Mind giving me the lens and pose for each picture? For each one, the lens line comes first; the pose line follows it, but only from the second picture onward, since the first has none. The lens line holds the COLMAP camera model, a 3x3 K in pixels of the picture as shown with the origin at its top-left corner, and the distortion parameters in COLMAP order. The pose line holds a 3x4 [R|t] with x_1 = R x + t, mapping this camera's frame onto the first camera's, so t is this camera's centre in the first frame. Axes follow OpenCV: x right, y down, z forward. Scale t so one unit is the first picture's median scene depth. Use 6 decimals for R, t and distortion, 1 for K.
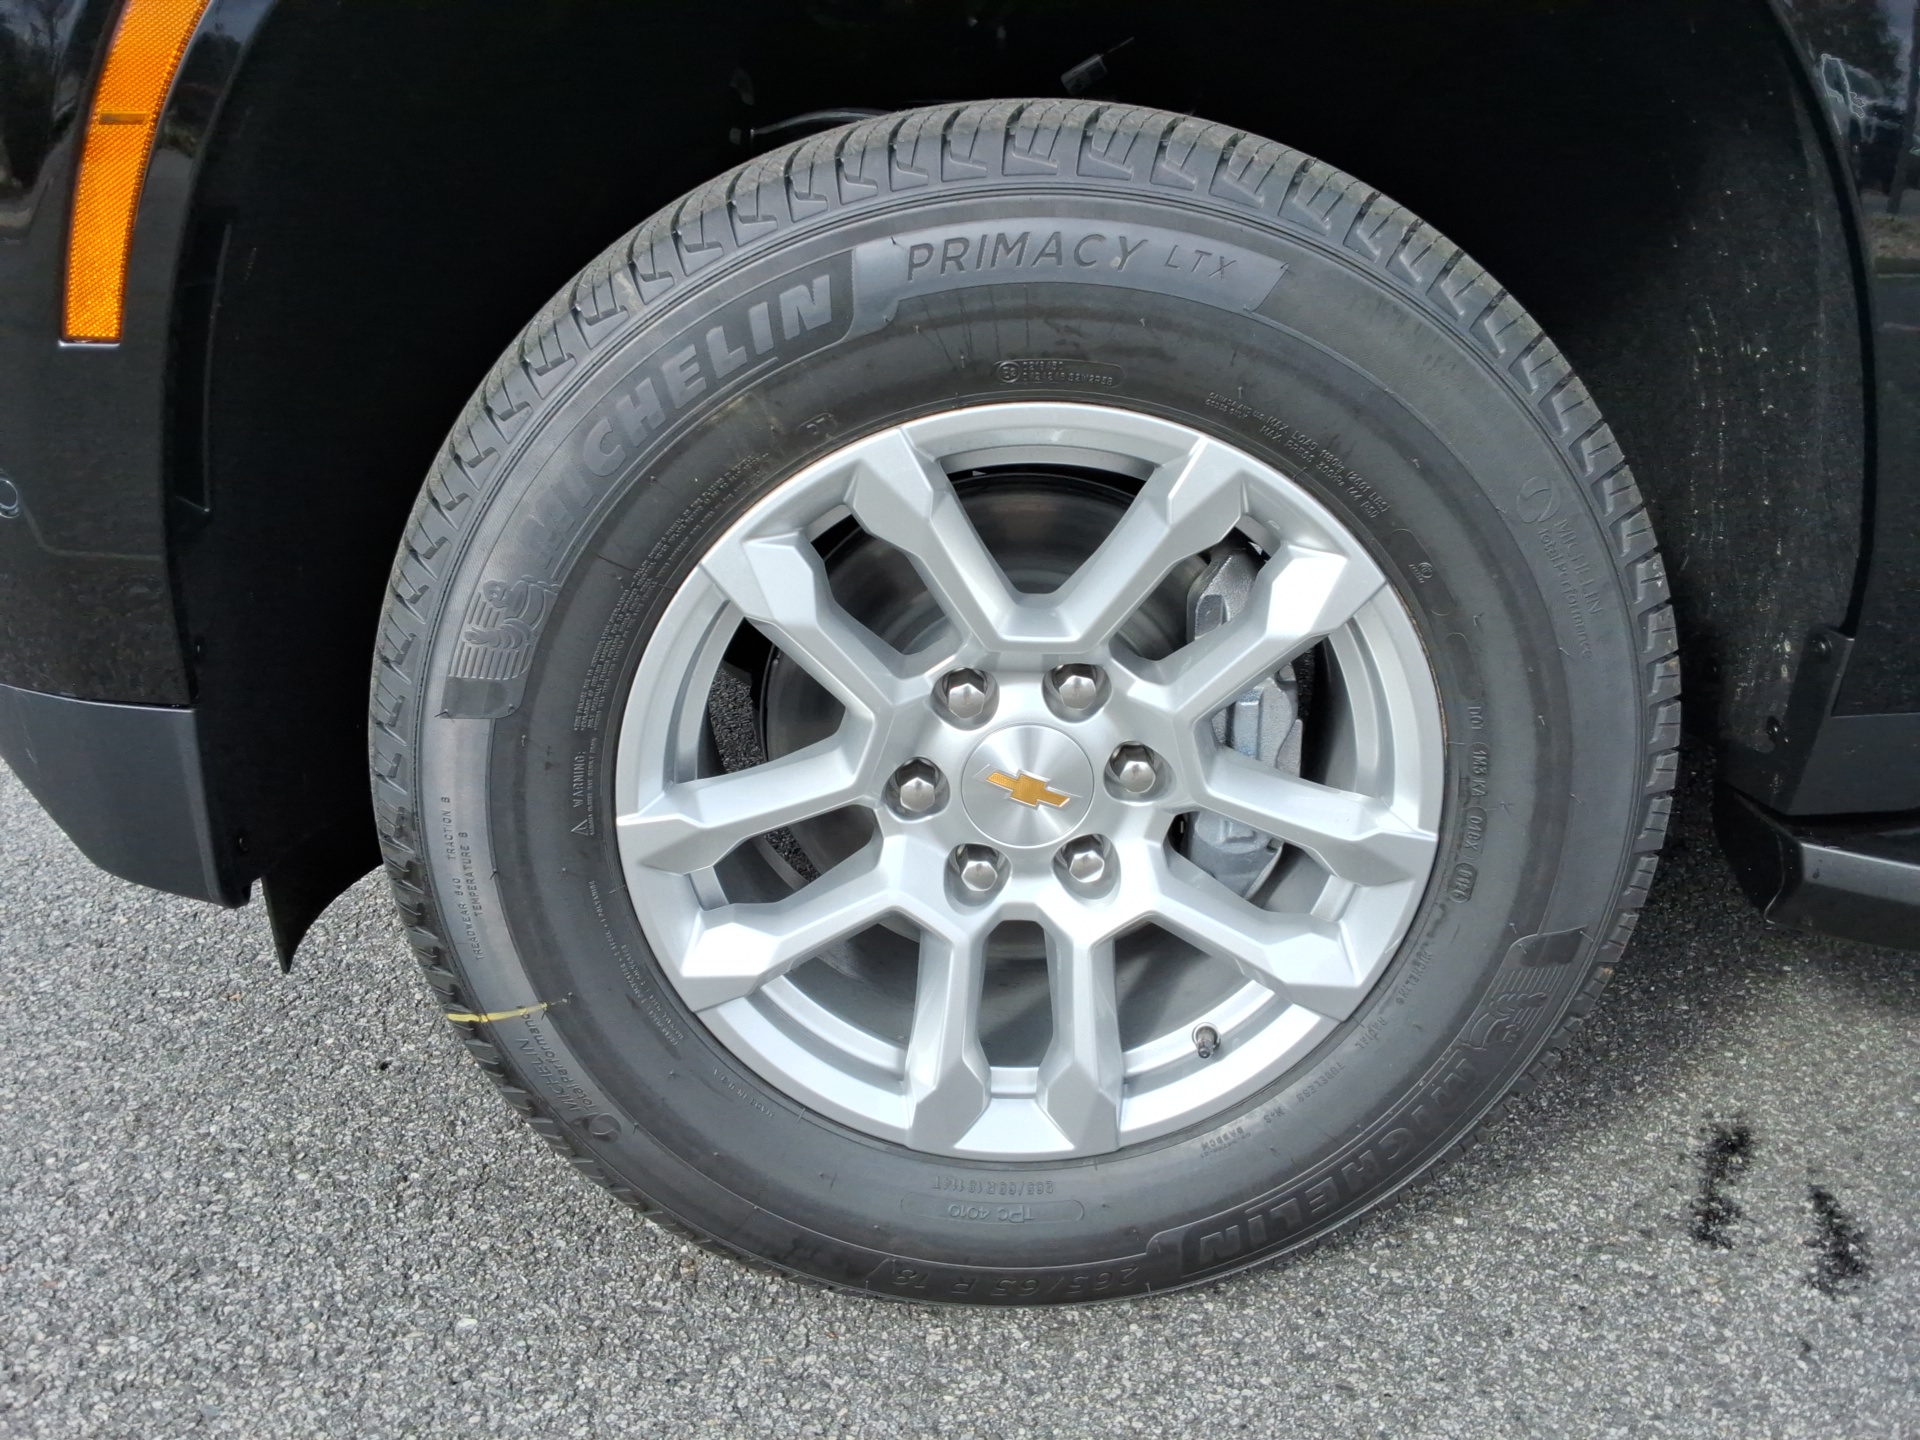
lens RADIAL K [[1541.2, 0, 979.5], [0, 1541.2, 711.6], [0, 0, 1]] dist [0.111328, -0.178547]
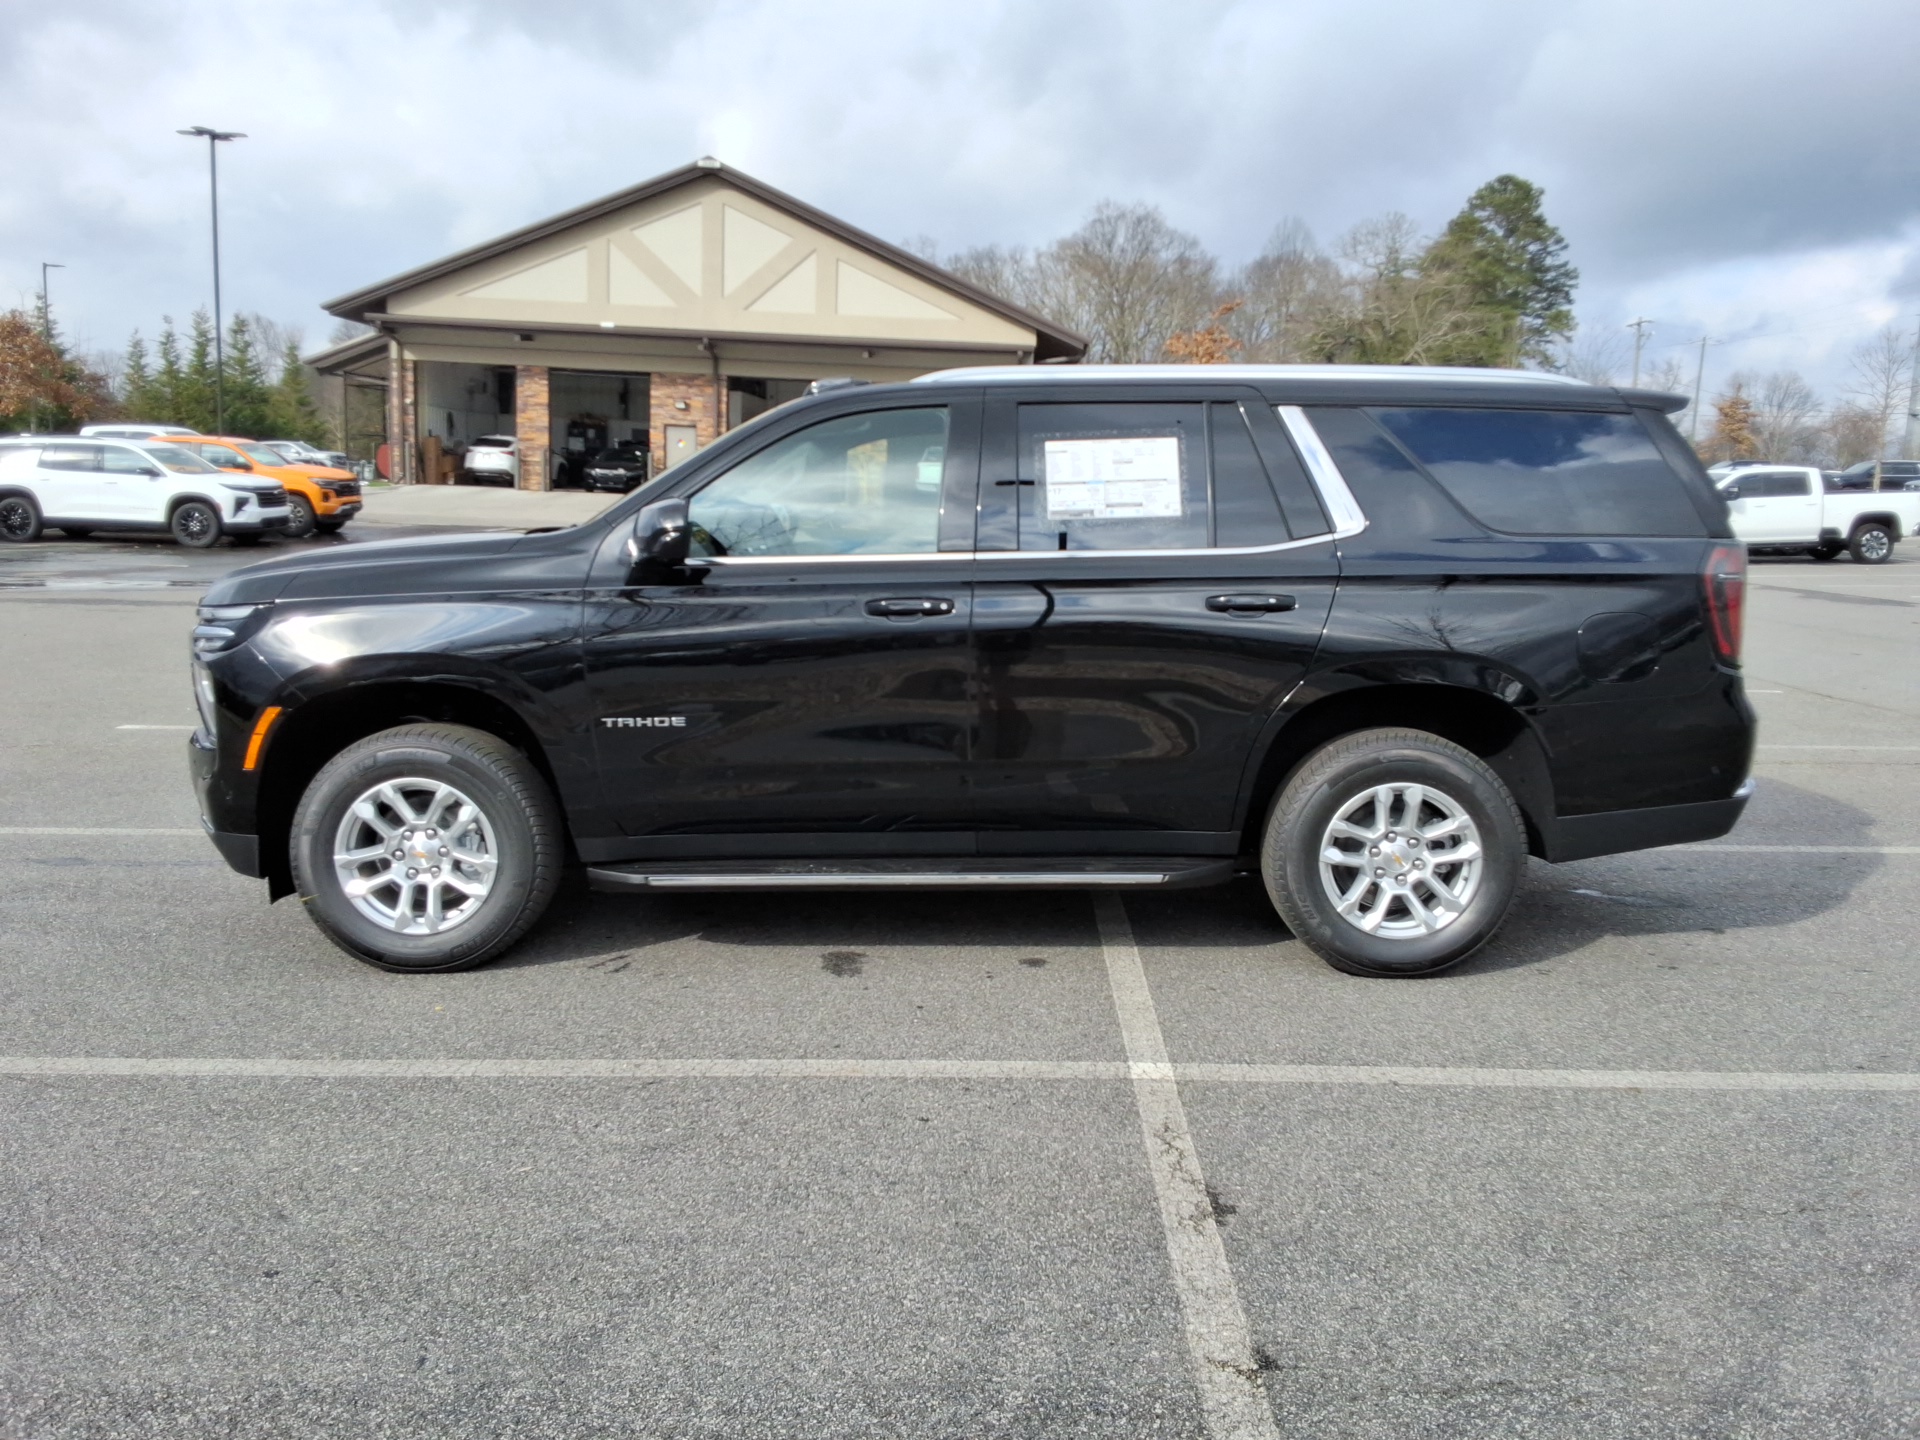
lens RADIAL K [[1541.2, 0, 987.9], [0, 1541.2, 702.0], [0, 0, 1]] dist [0.111328, -0.178547]
pose [[0.999427, -0.002167, -0.033765, 2.056782], [-0.006331, 0.968342, -0.249546, 0.828962], [0.033237, 0.249617, 0.967774, -3.986963]]
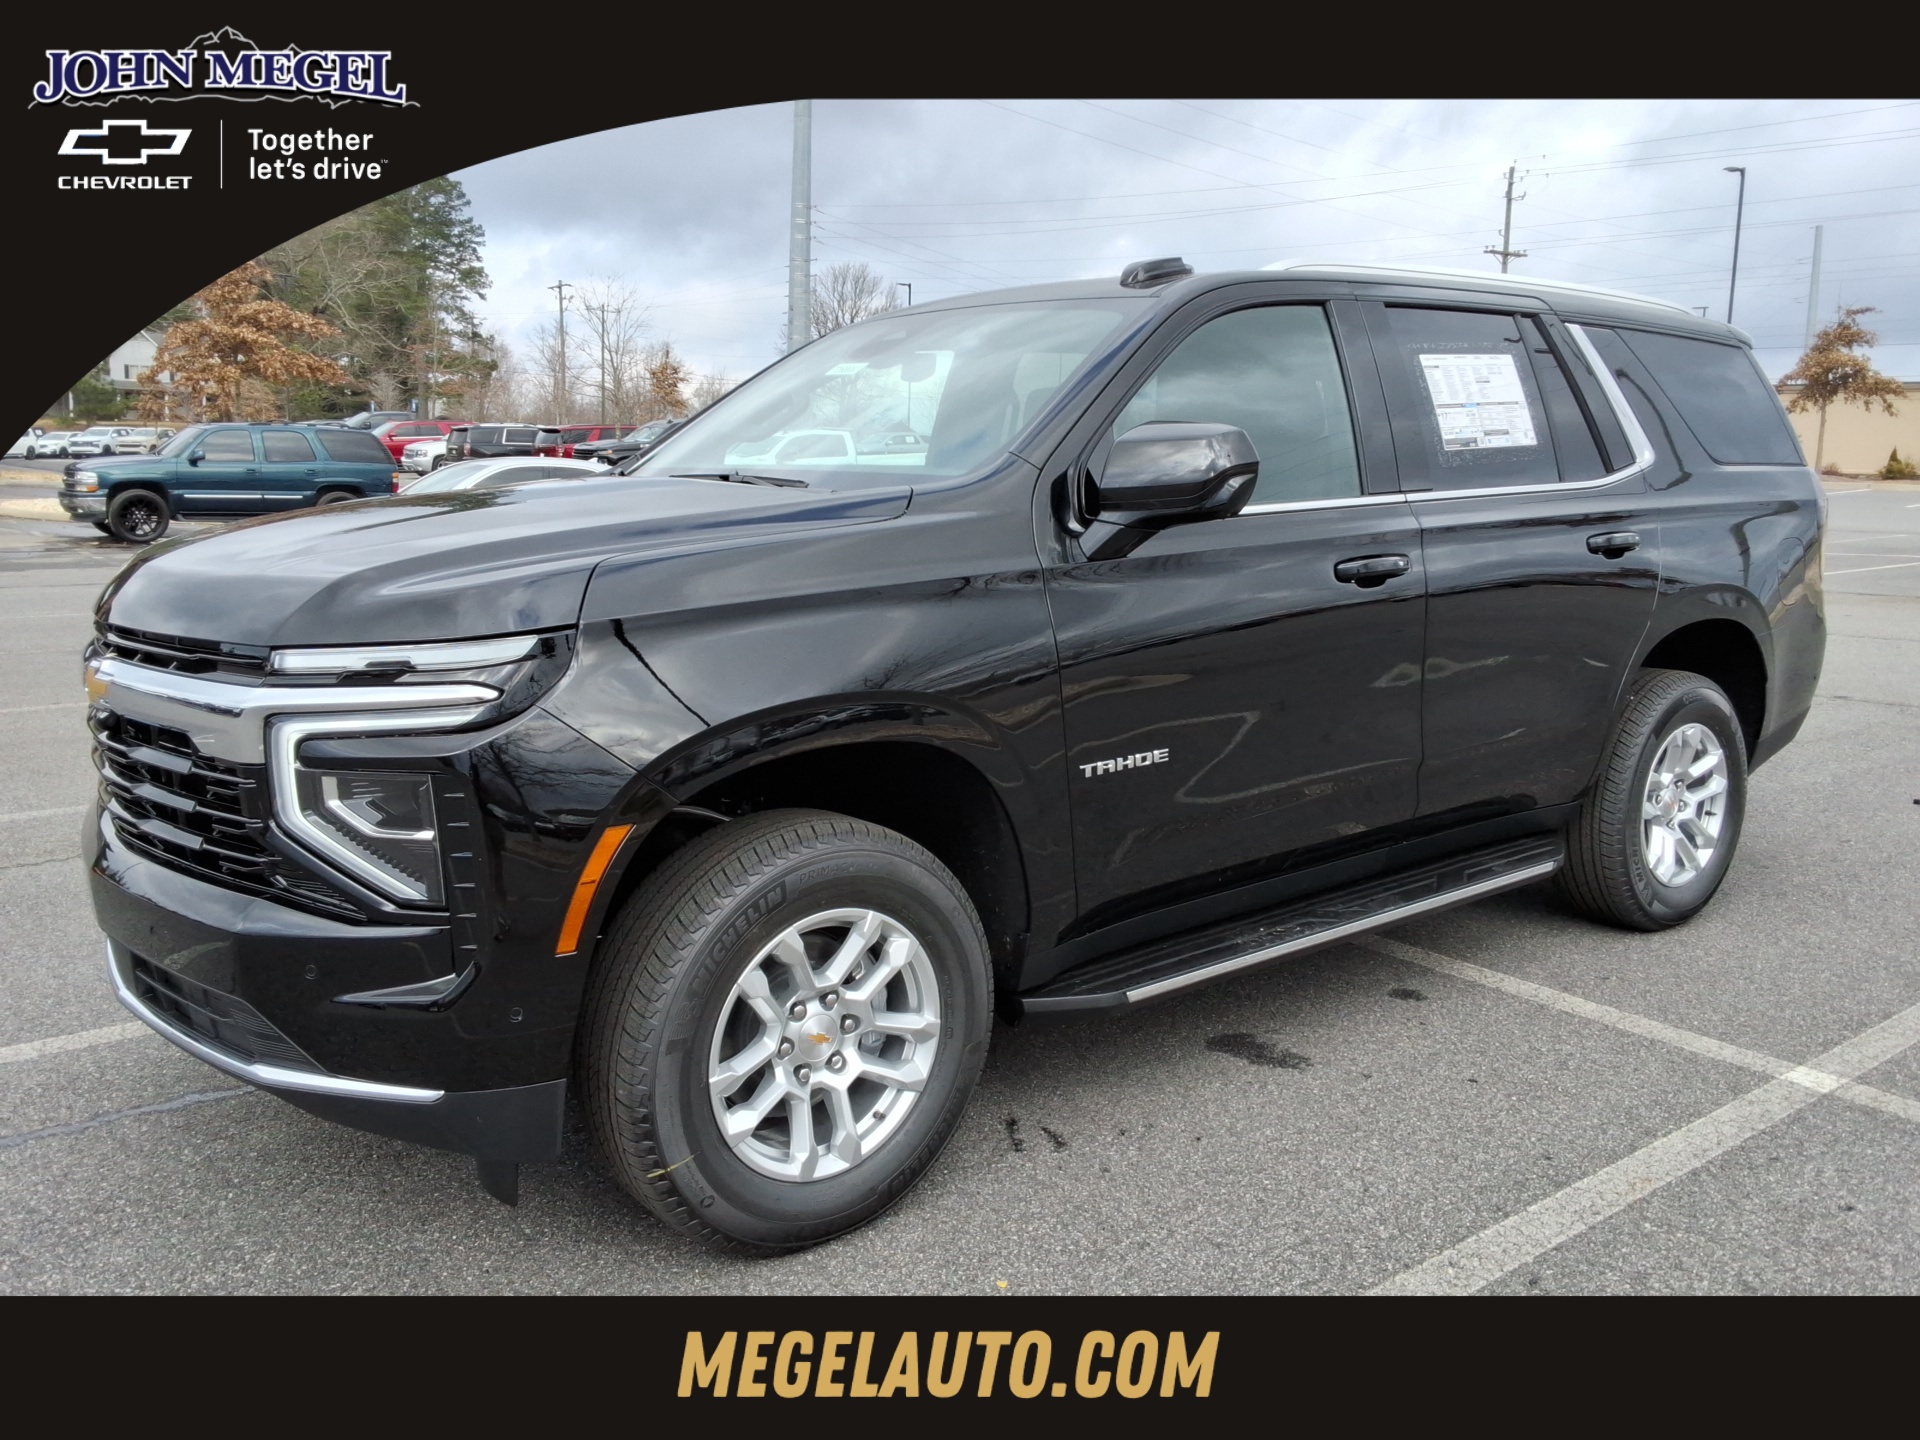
lens RADIAL K [[1541.2, 0, 952.5], [0, 1541.2, 709.5], [0, 0, 1]] dist [0.111328, -0.178547]
pose [[0.798816, -0.109621, 0.591504, -1.441541], [0.236069, 0.961509, -0.140615, -0.076704], [-0.553322, 0.251961, 0.793946, -1.629858]]
